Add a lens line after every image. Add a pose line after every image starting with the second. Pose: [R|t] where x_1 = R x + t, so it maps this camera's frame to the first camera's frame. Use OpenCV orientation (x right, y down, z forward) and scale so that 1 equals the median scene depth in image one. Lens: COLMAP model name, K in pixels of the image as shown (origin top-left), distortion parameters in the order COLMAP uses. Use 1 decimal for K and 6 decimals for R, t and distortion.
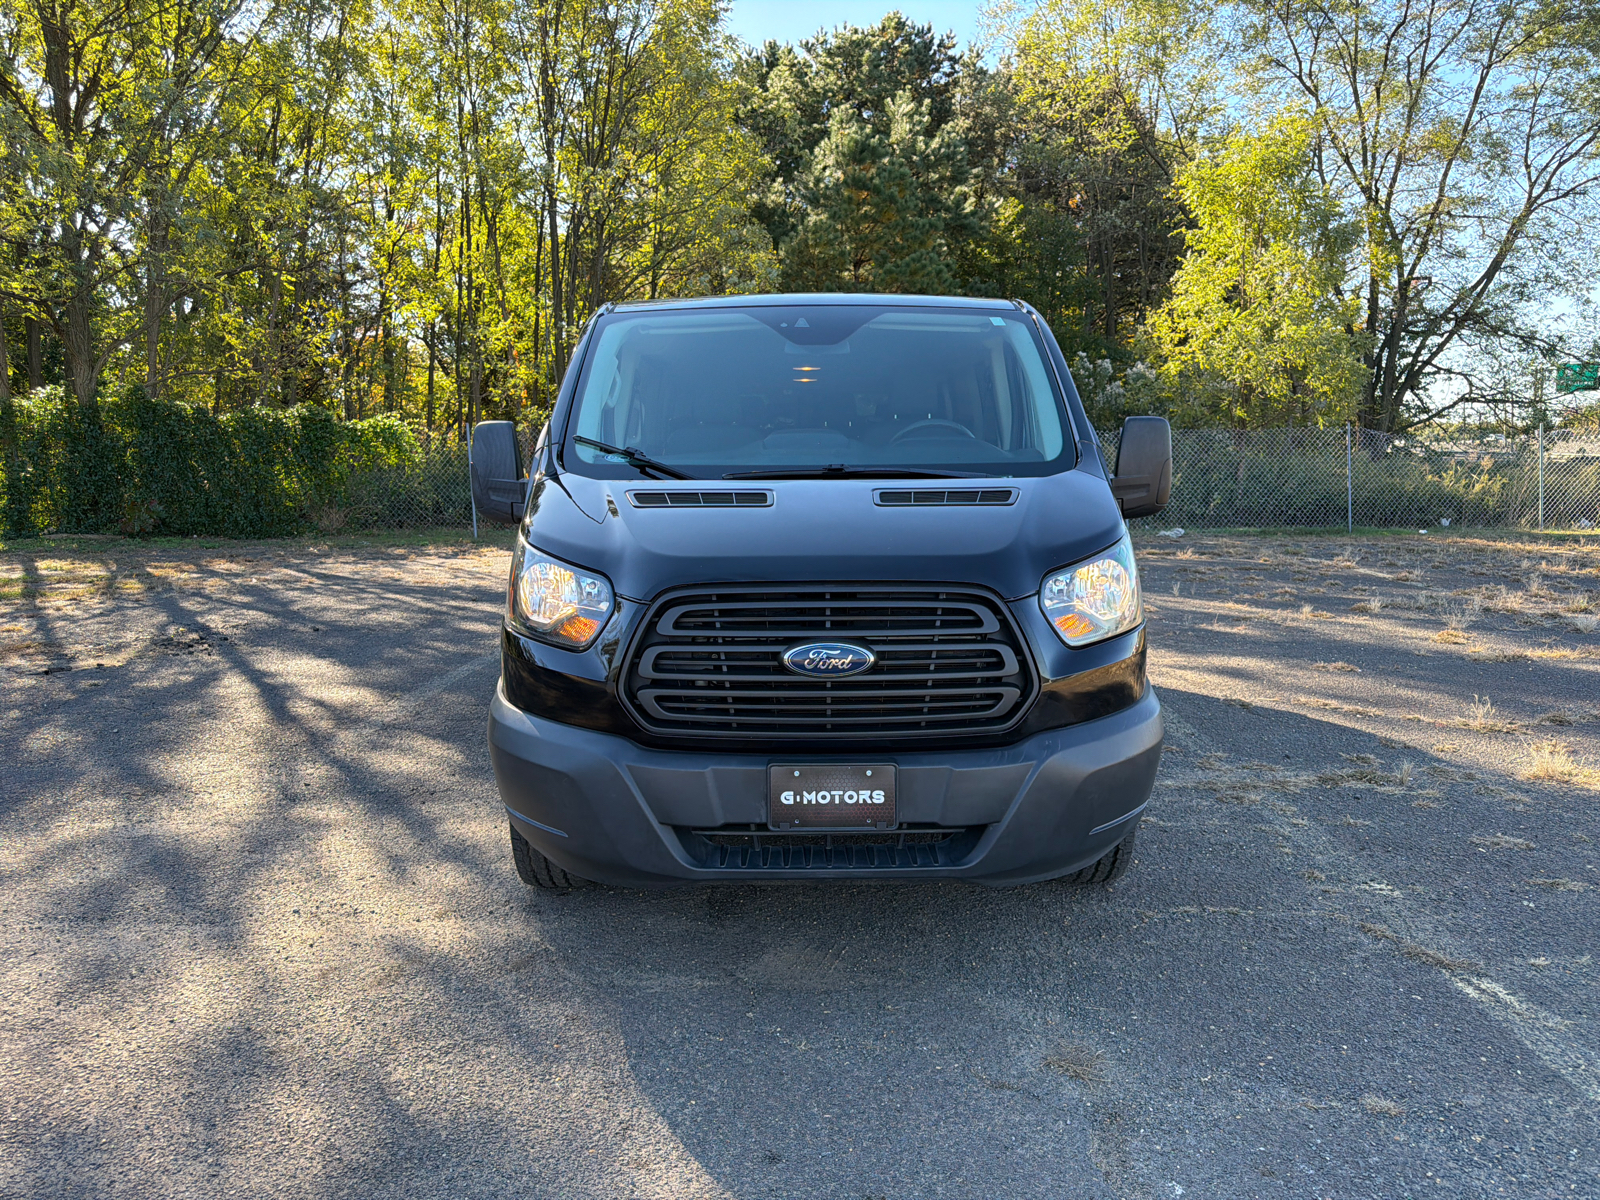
lens RADIAL K [[1133.6, 0, 802.8], [0, 1133.6, 597.2], [0, 0, 1]] dist [0.044149, -0.056926]
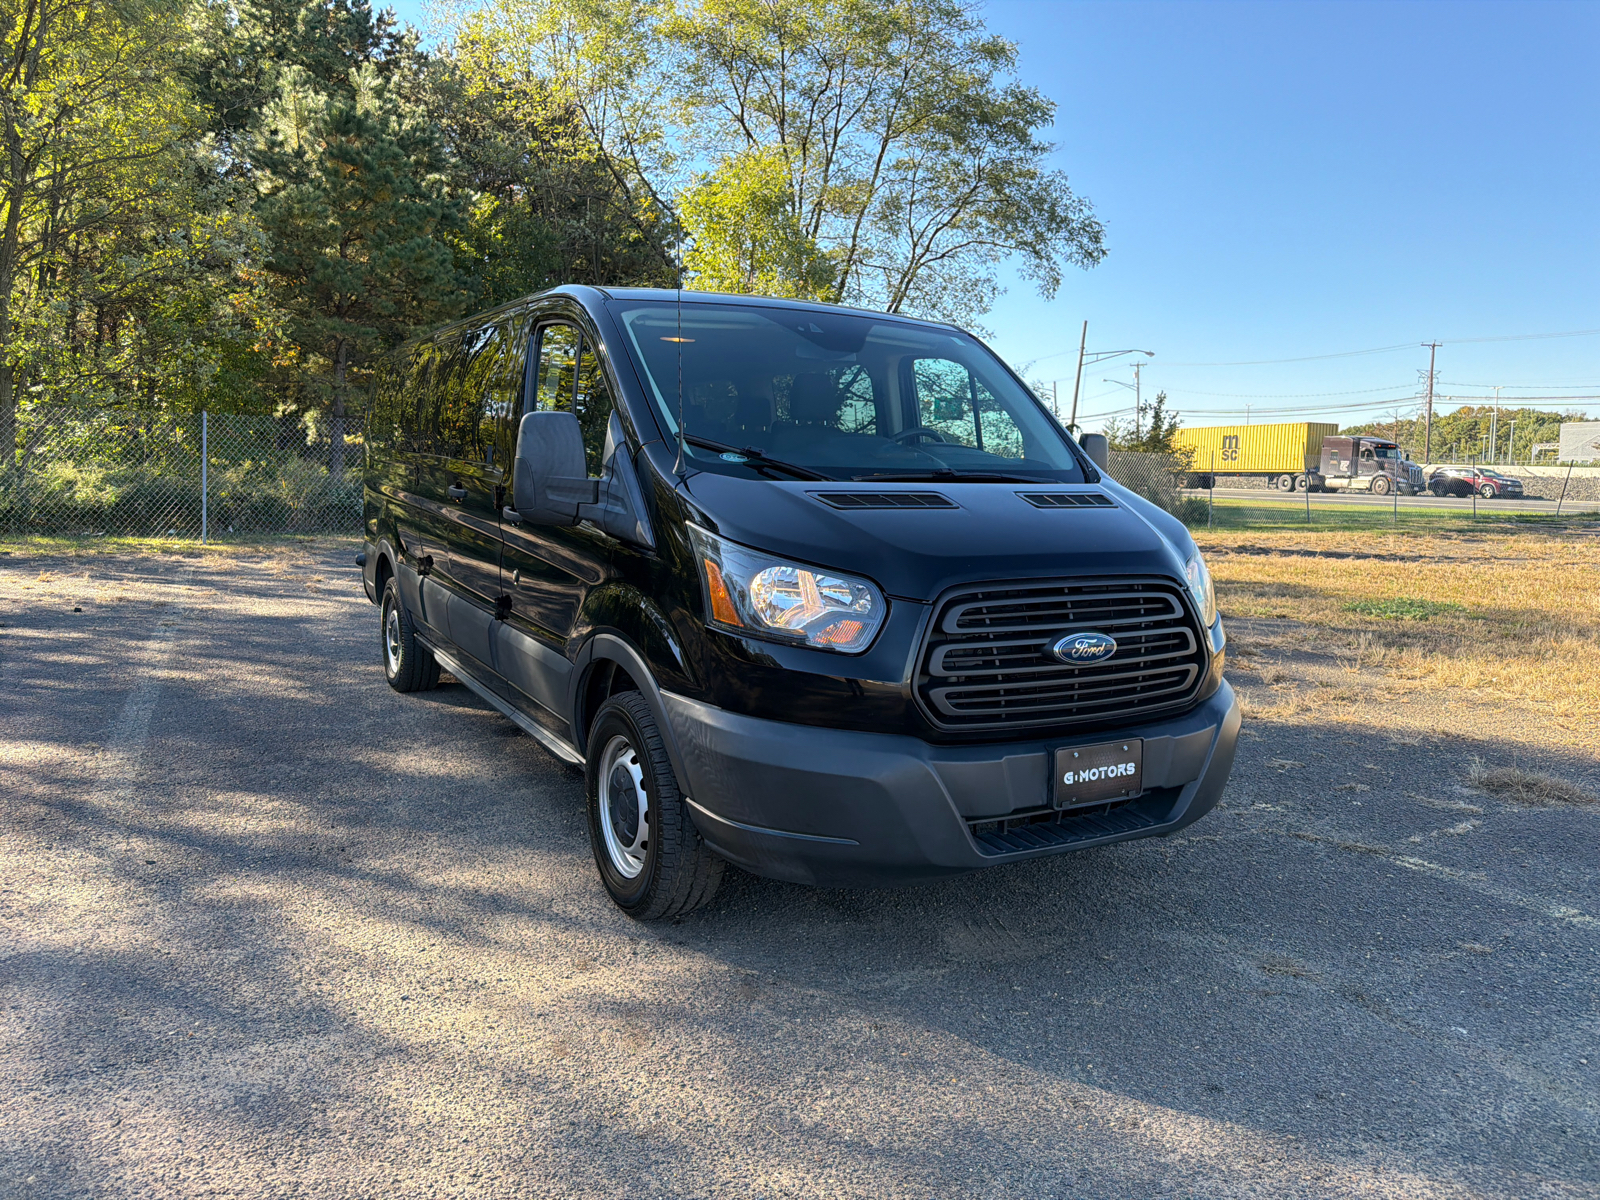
lens RADIAL K [[1130.2, 0, 803.8], [0, 1130.2, 597.1], [0, 0, 1]] dist [0.039789, -0.056329]
pose [[0.870202, -0.035116, 0.491442, -0.684282], [0.035827, 0.999326, 0.007967, -0.011810], [-0.491391, 0.010674, 0.870874, 0.163889]]
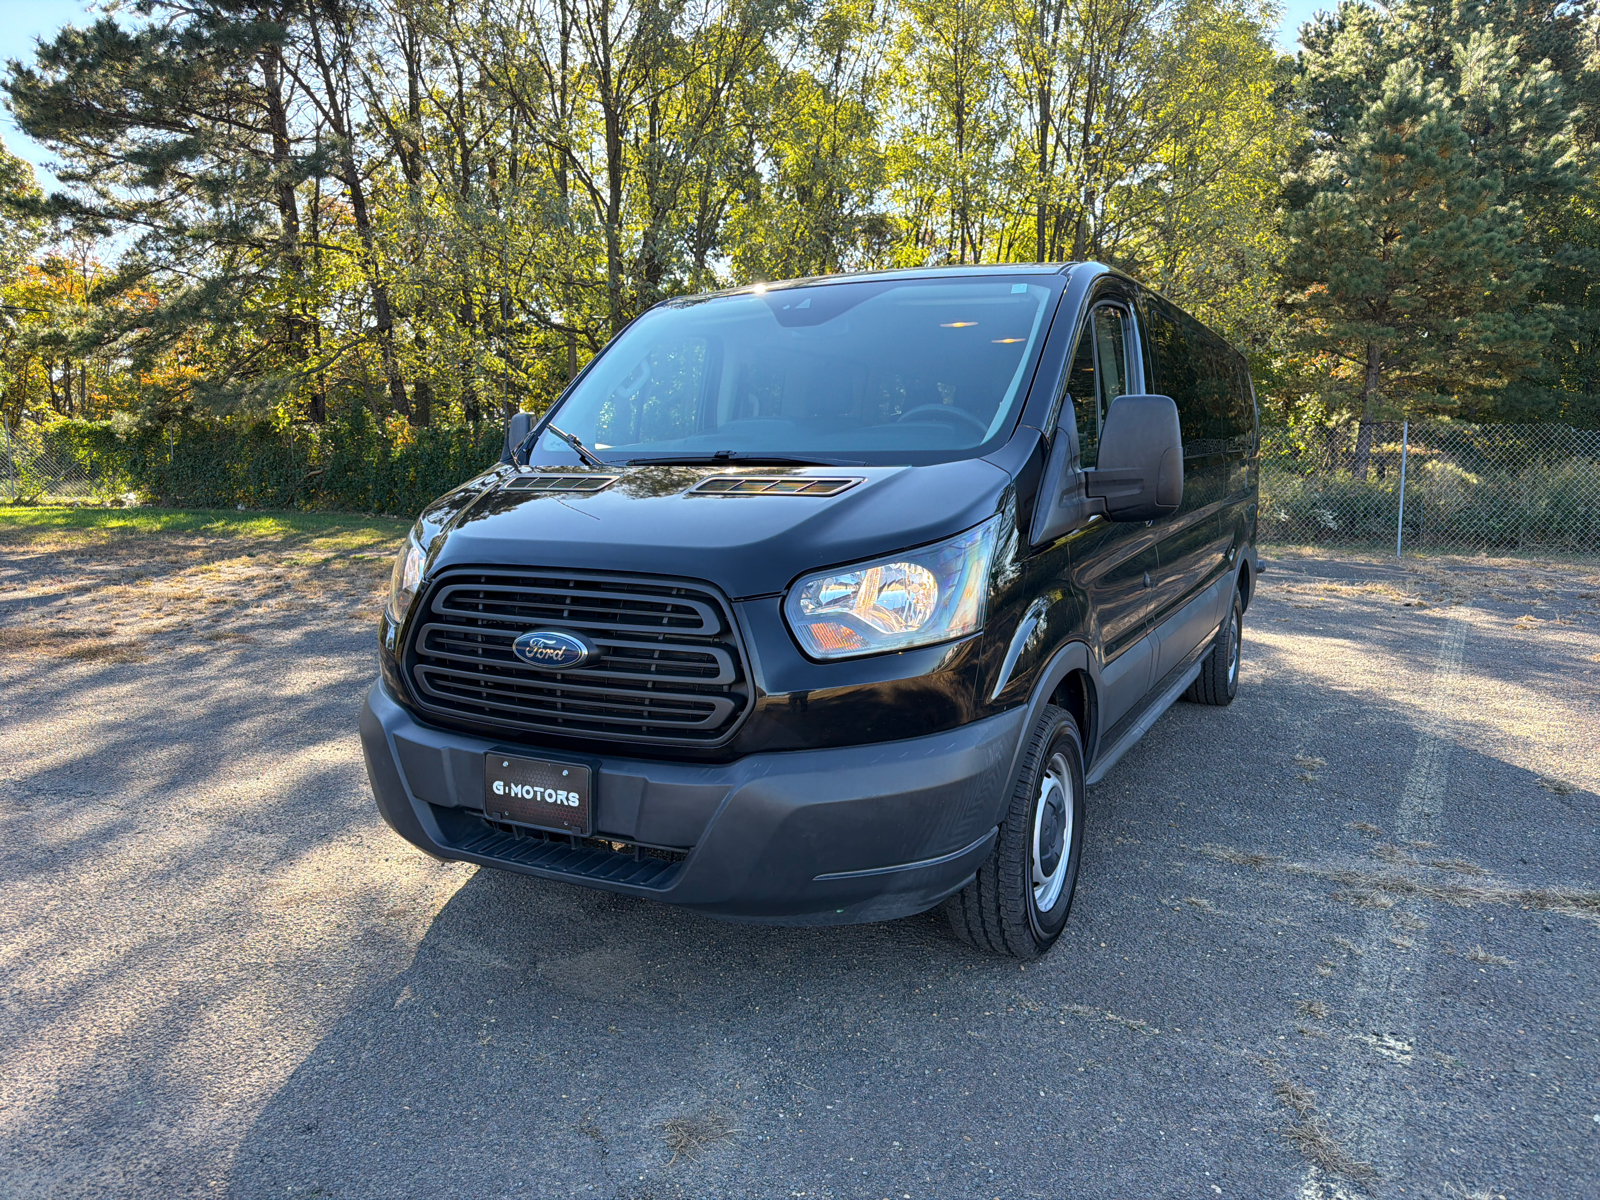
lens RADIAL K [[1136.9, 0, 800.0], [0, 1136.9, 600.0], [0, 0, 1]] dist [0.028700, -0.035031]
pose [[0.880879, 0.061868, -0.469280, 0.600260], [-0.064137, 0.997879, 0.011165, -0.009874], [0.468976, 0.020264, 0.882979, 0.227856]]
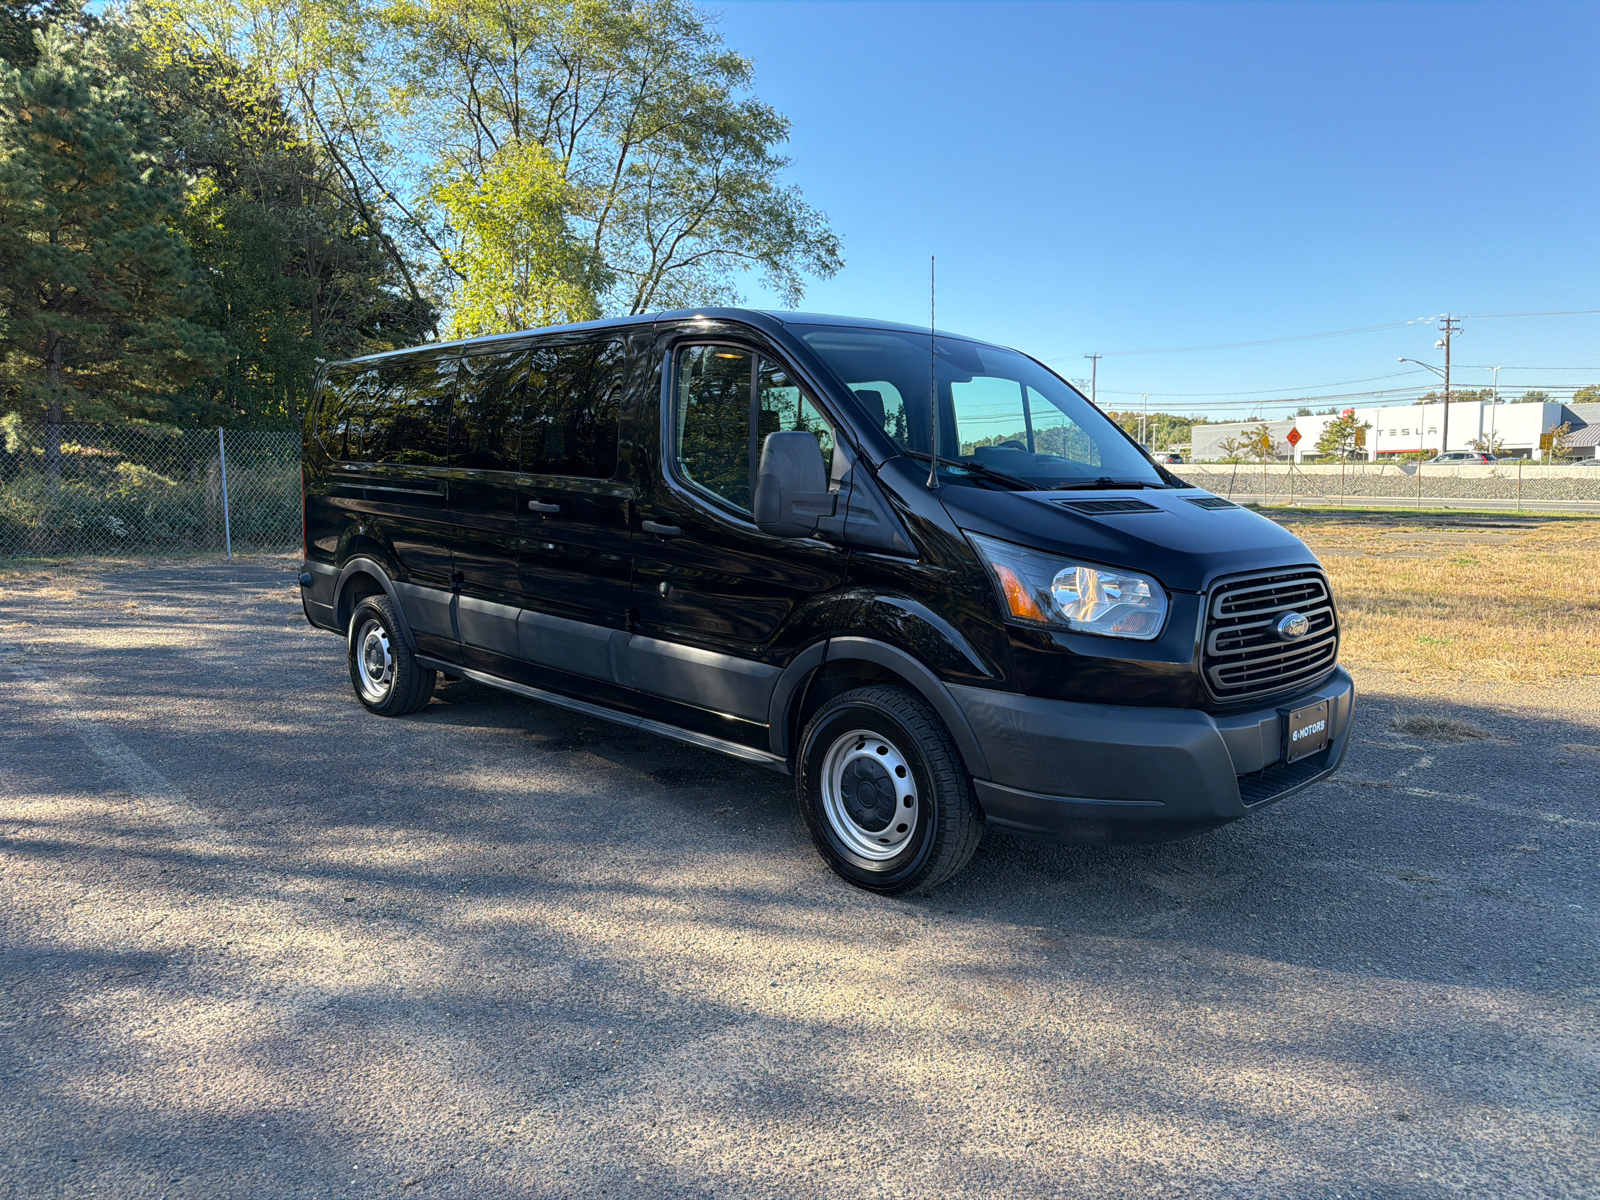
lens RADIAL K [[1129.4, 0, 800.0], [0, 1129.4, 600.0], [0, 0, 1]] dist [0.028929, -0.025570]
pose [[0.714612, -0.068080, 0.696200, -1.186932], [0.073844, 0.997034, 0.021702, -0.043298], [-0.695612, 0.035902, 0.717520, 0.411294]]
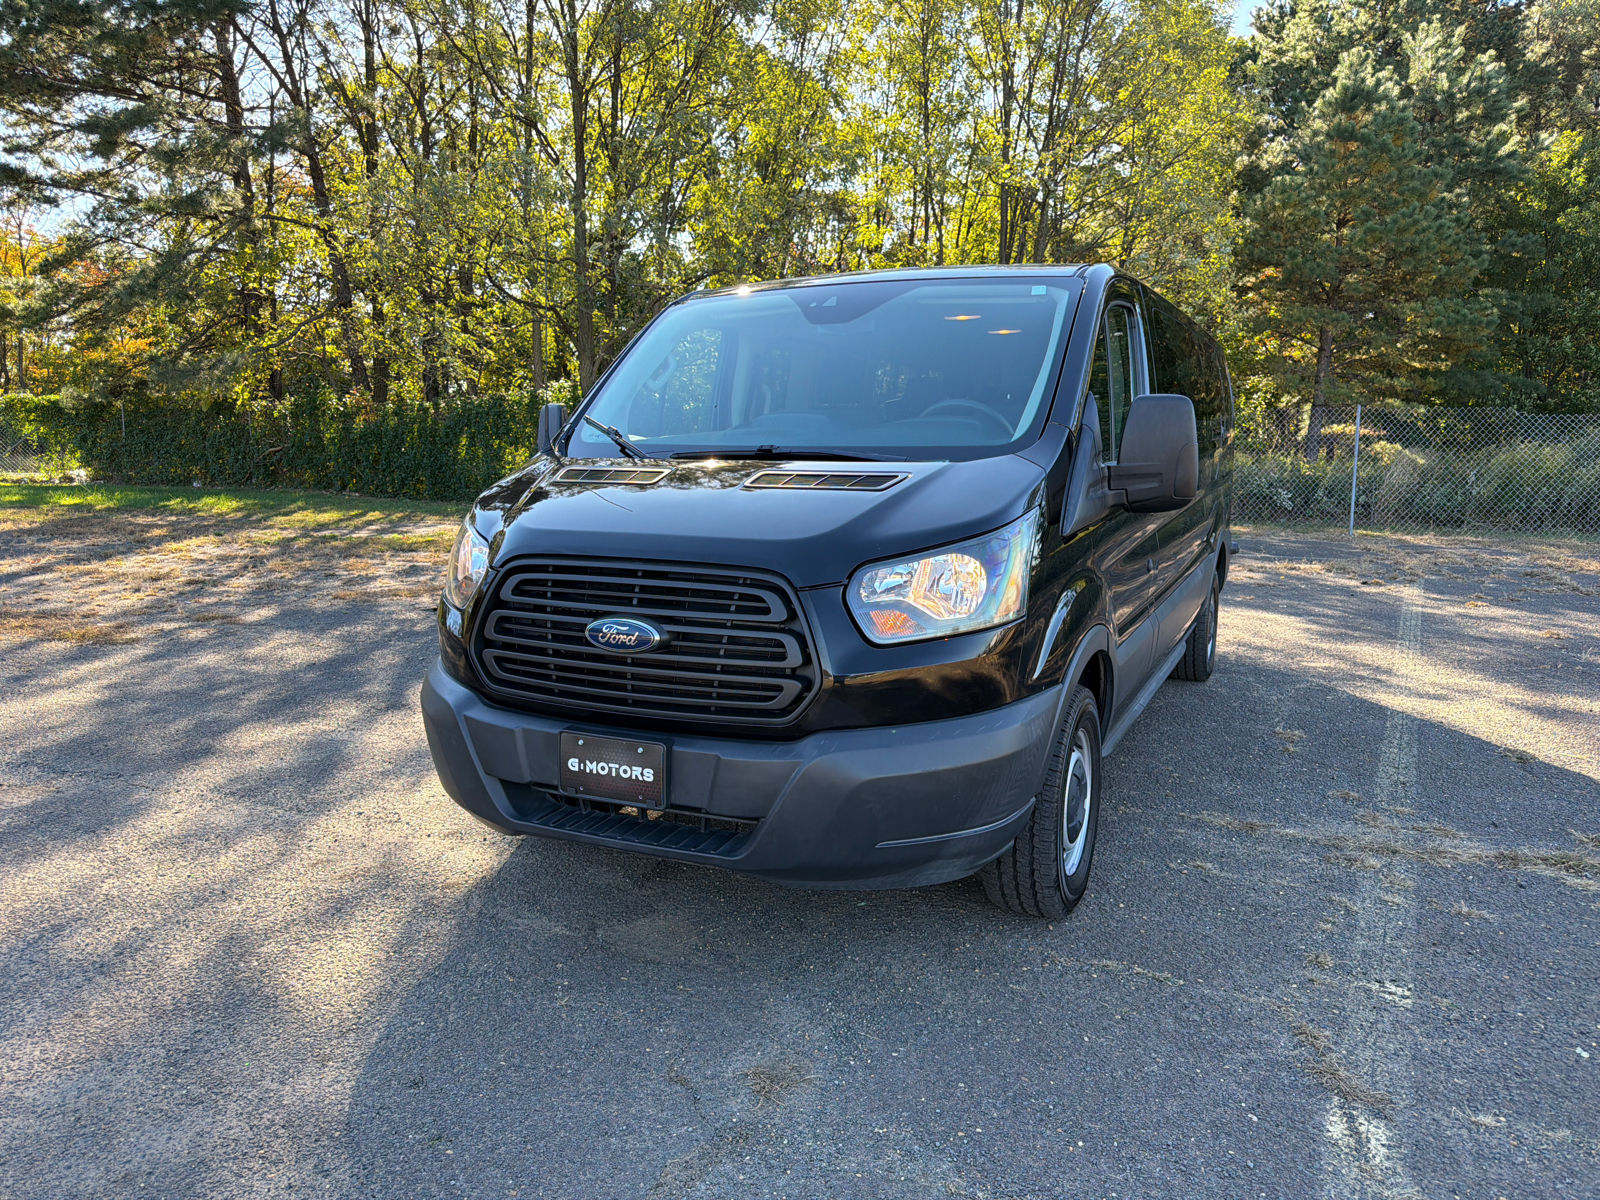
lens RADIAL K [[1133.6, 0, 802.8], [0, 1133.6, 597.2], [0, 0, 1]] dist [0.044149, -0.056926]
pose [[0.900744, 0.068362, -0.428936, 0.552626], [-0.062925, 0.997657, 0.026863, -0.015155], [0.429767, 0.002794, 0.902935, 0.134912]]
